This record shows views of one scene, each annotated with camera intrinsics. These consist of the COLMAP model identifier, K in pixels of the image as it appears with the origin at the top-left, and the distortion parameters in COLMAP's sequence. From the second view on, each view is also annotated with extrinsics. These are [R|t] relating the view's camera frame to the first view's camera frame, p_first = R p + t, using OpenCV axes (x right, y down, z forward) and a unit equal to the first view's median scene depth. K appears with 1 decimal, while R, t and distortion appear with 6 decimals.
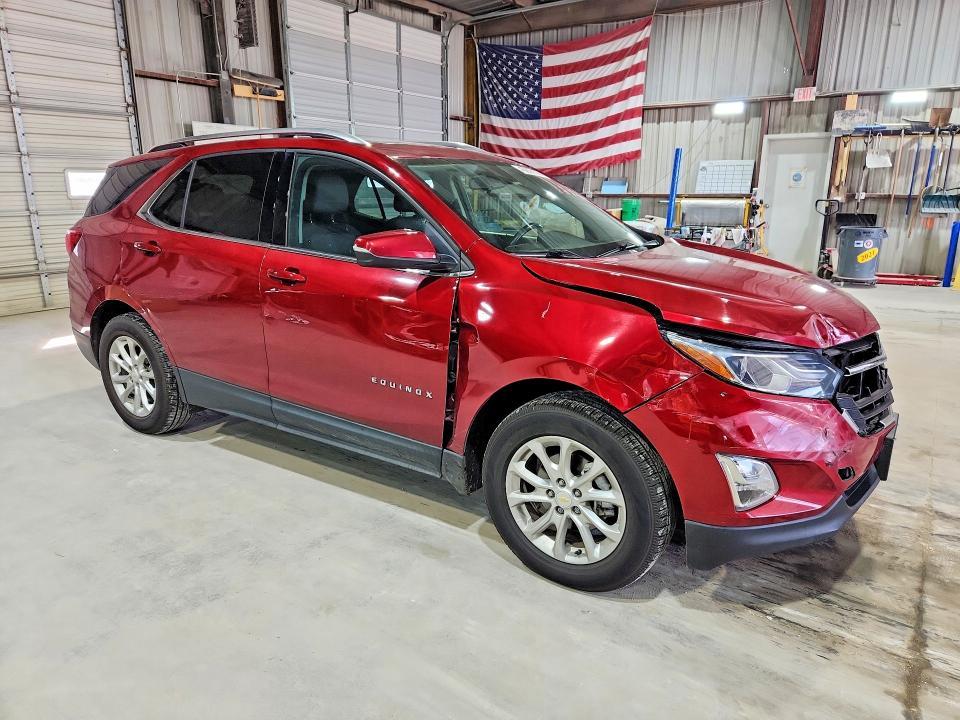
lens RADIAL K [[647.7, 0, 480.0], [0, 647.7, 360.0], [0, 0, 1]] dist [0.028278, -0.002922]
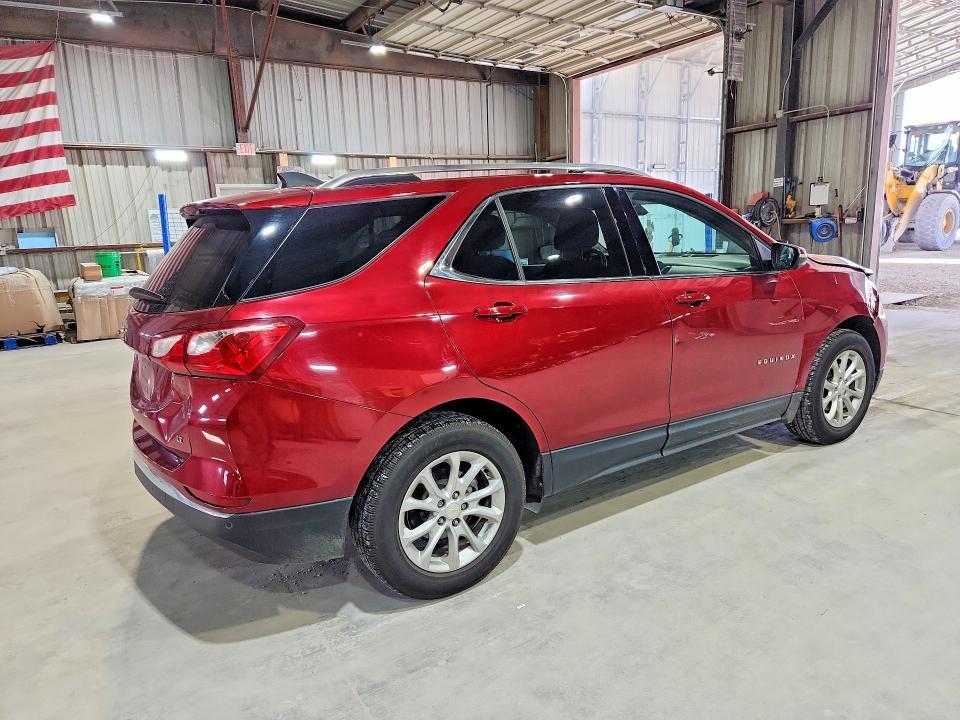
lens RADIAL K [[658.3, 0, 480.0], [0, 658.3, 360.0], [0, 0, 1]] dist [0.016825, -0.005577]
pose [[0.390584, -0.207895, 0.896785, -0.404480], [0.277809, 0.955367, 0.100479, -0.067422], [-0.877648, 0.209890, 0.430906, 0.242415]]
